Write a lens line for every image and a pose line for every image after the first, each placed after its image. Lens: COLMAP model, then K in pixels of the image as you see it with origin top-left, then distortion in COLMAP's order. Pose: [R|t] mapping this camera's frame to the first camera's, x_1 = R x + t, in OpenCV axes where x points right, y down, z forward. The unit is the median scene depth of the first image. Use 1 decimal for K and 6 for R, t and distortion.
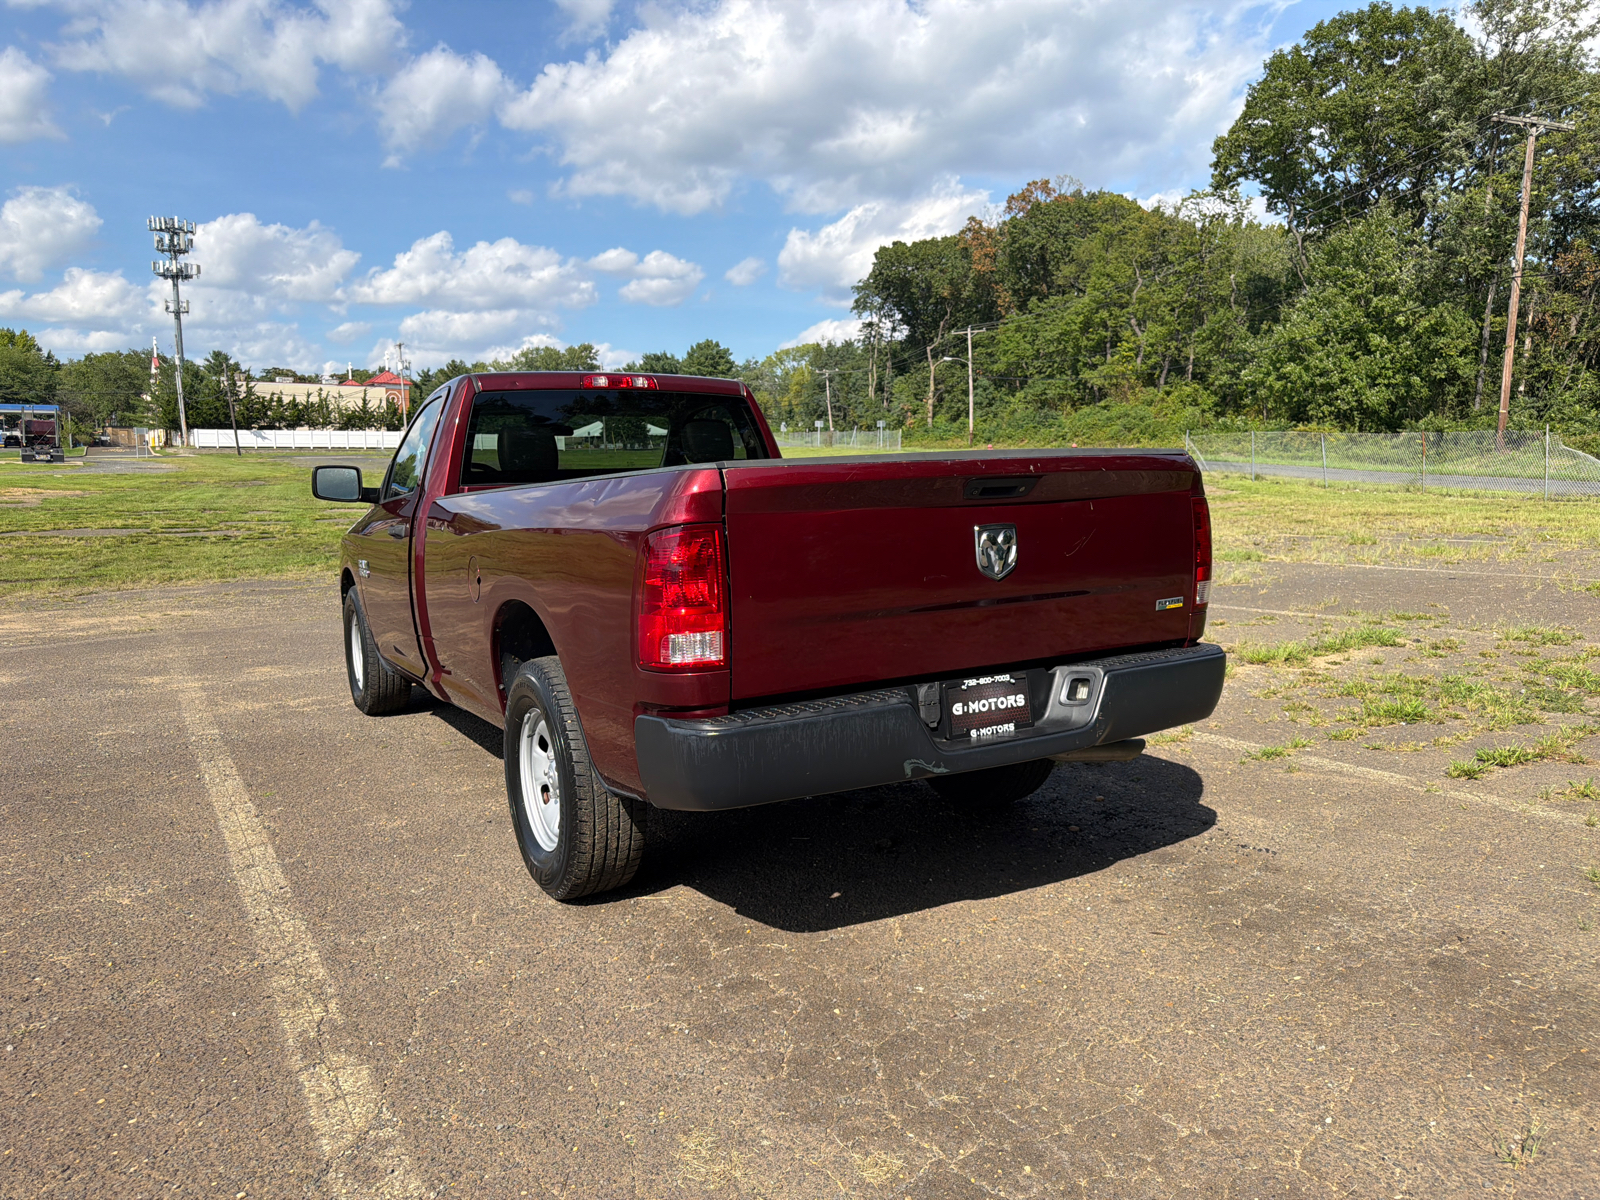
lens RADIAL K [[1145.9, 0, 789.8], [0, 1145.9, 594.6], [0, 0, 1]] dist [0.019455, -0.028538]
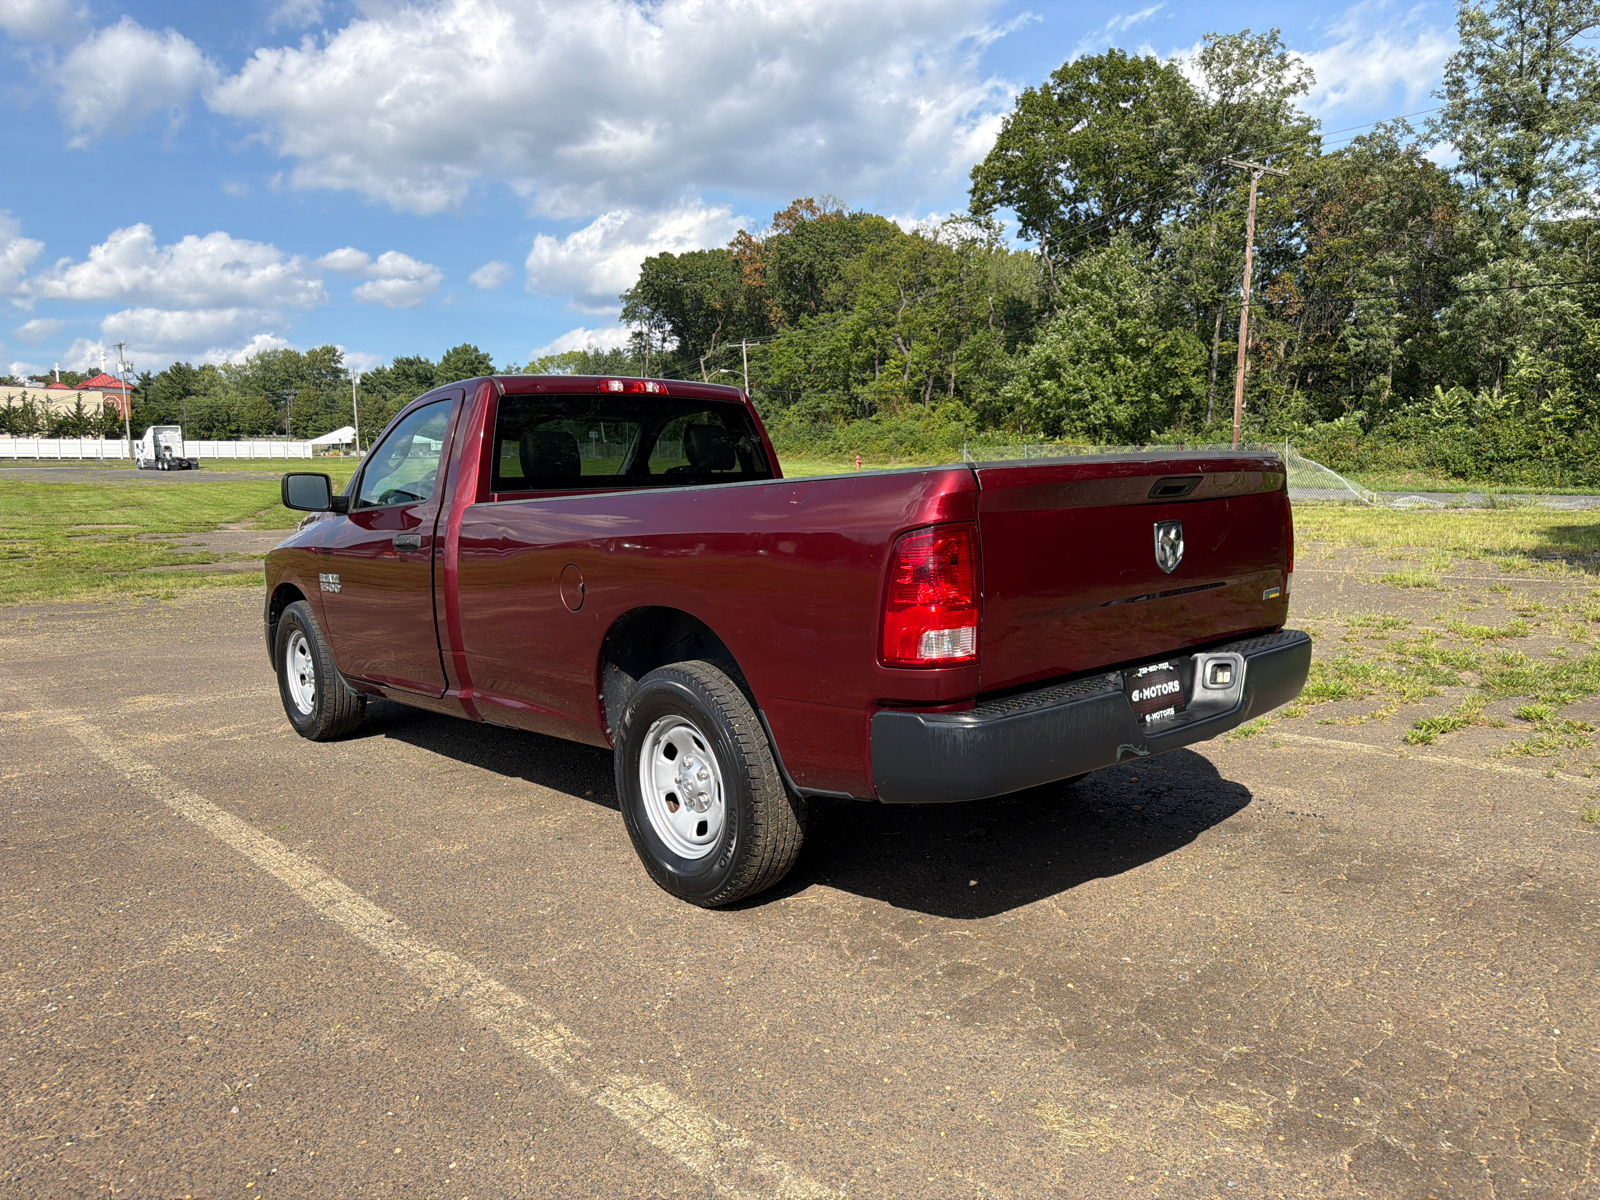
lens RADIAL K [[1147.3, 0, 790.2], [0, 1147.3, 606.1], [0, 0, 1]] dist [0.004773, -0.009711]
pose [[0.978217, -0.025237, 0.206047, -0.024570], [0.025125, 0.999679, 0.003163, 0.000325], [-0.206060, 0.002083, 0.978537, 0.001360]]
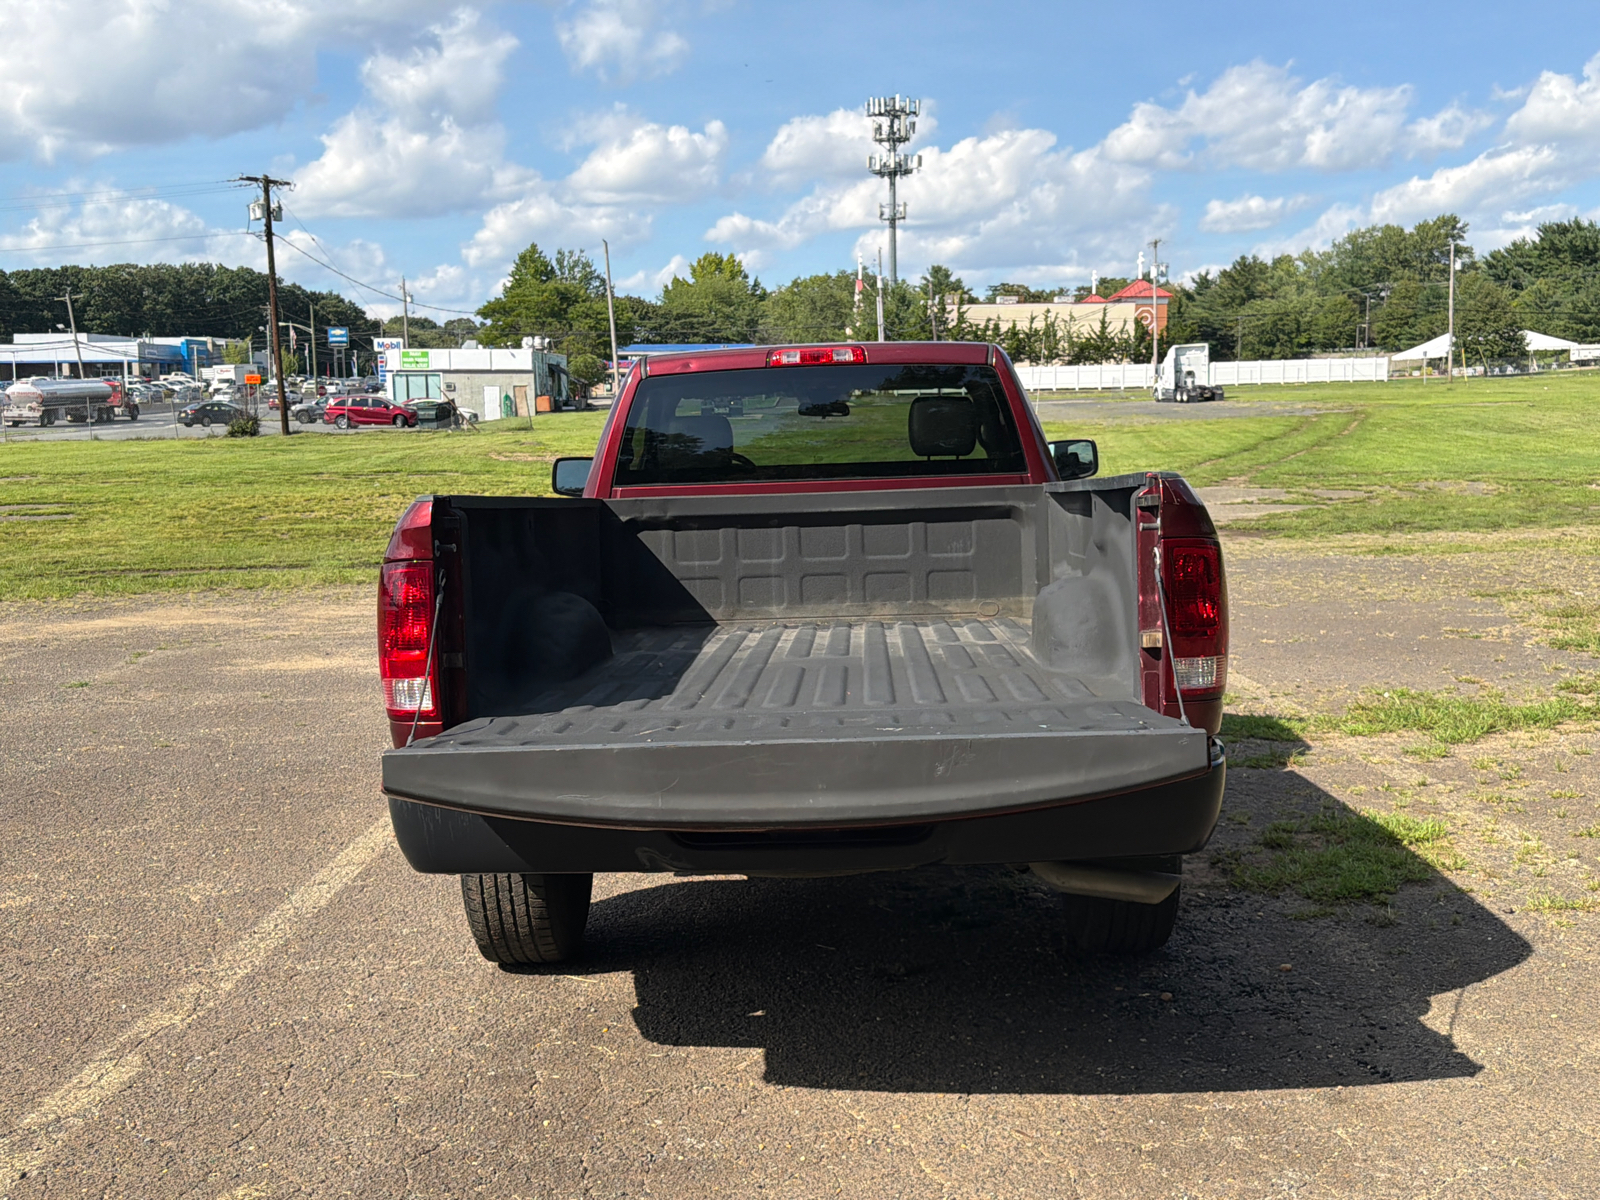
lens RADIAL K [[1682.8, 0, 800.0], [0, 1682.8, 600.0], [0, 0, 1]] dist [0.015748, -0.025033]
pose [[0.847801, 0.043228, -0.528549, 0.050661], [-0.041579, 0.999022, 0.015014, -0.003666], [0.528682, 0.009248, 0.848770, 0.000591]]
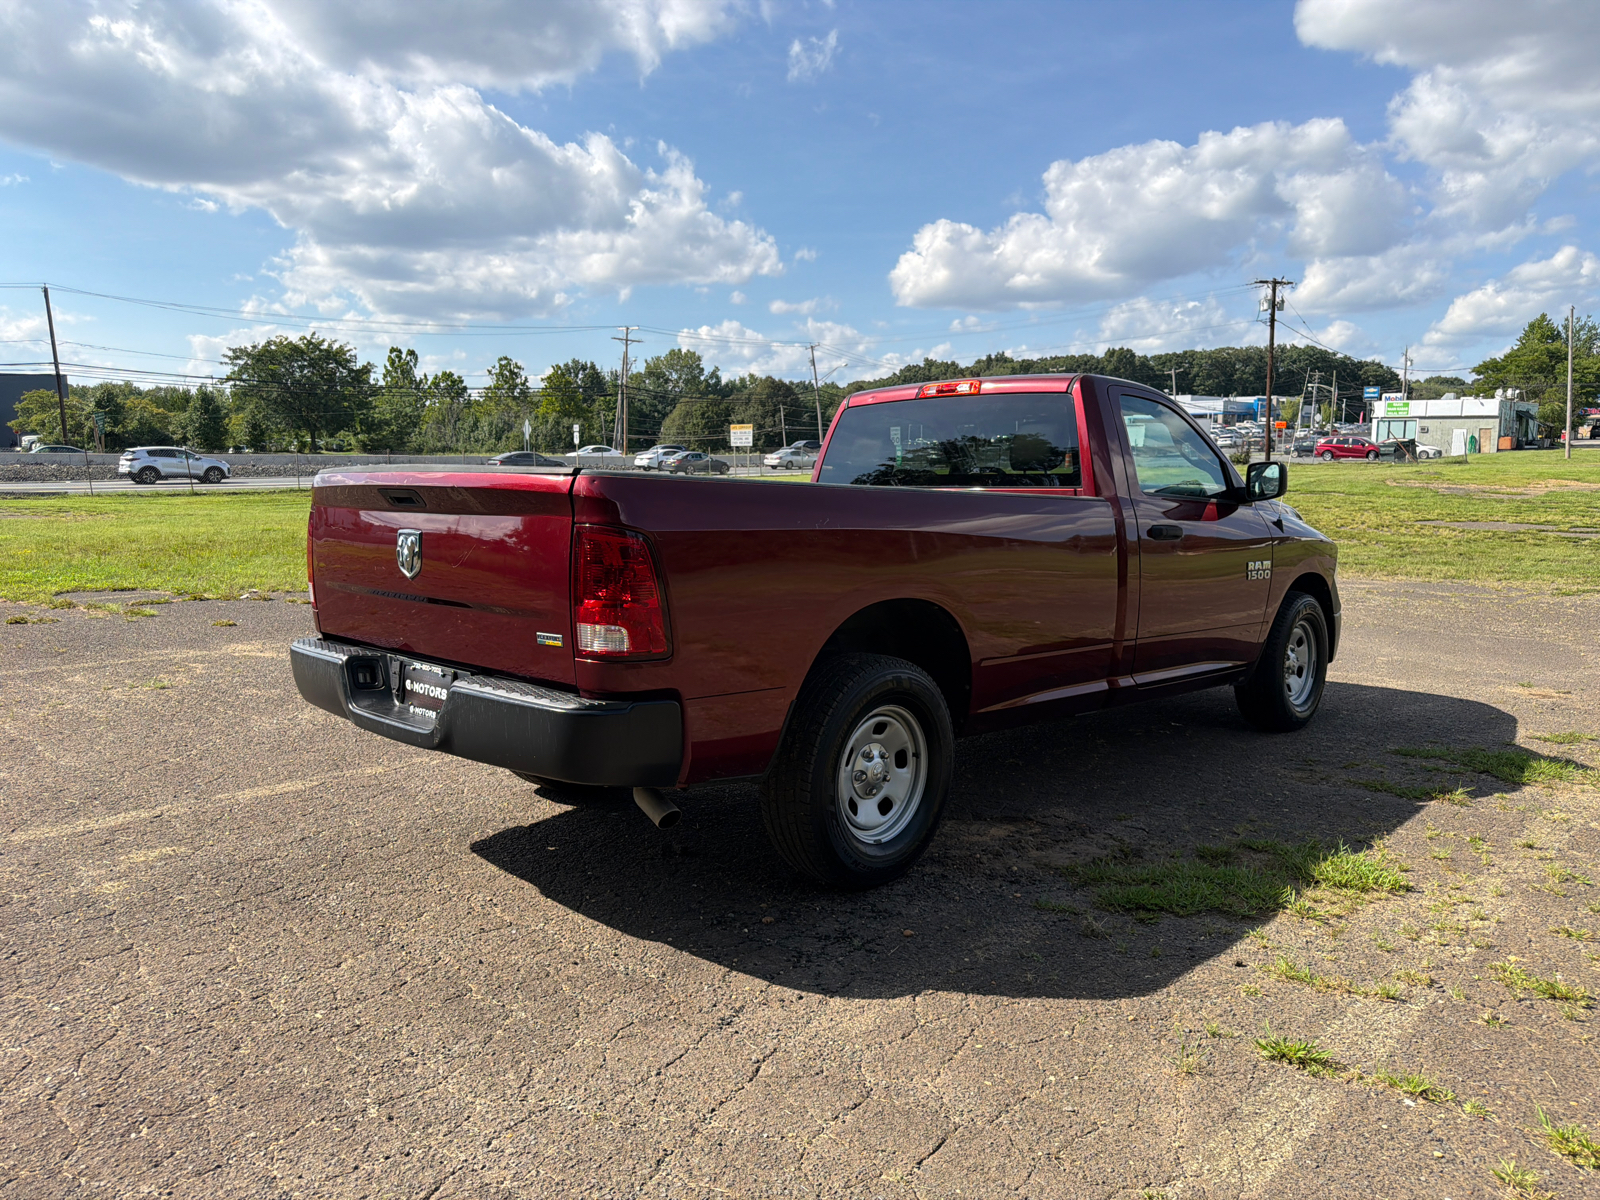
lens RADIAL K [[1147.3, 0, 790.2], [0, 1147.3, 606.1], [0, 0, 1]] dist [0.004773, -0.009711]
pose [[0.248136, 0.121242, -0.961108, 0.086761], [-0.105007, 0.989657, 0.097733, -0.008651], [0.963017, 0.076672, 0.258301, 0.066894]]
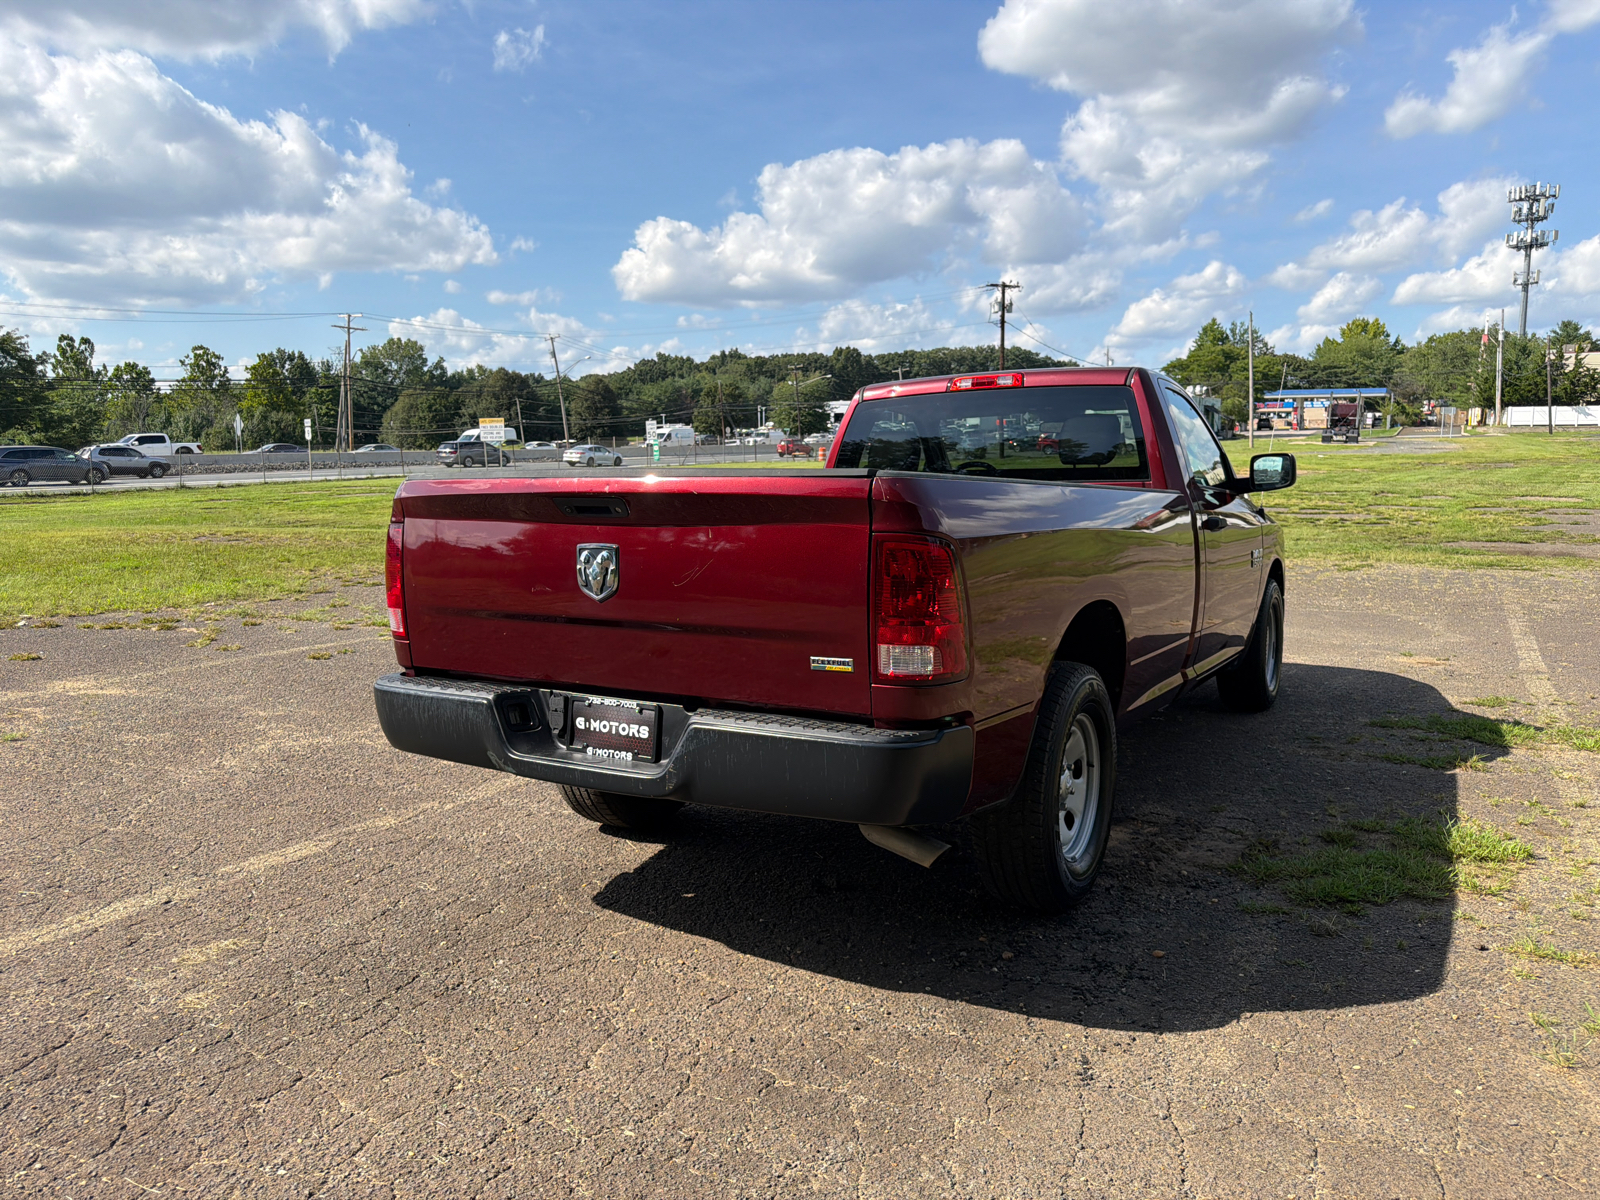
lens RADIAL K [[1133.3, 0, 786.5], [0, 1133.3, 599.3], [0, 0, 1]] dist [0.057205, -0.097933]
pose [[0.465394, 0.106956, -0.878617, 0.070394], [-0.086336, 0.993424, 0.075200, -0.006415], [0.880883, 0.040858, 0.471568, 0.043347]]
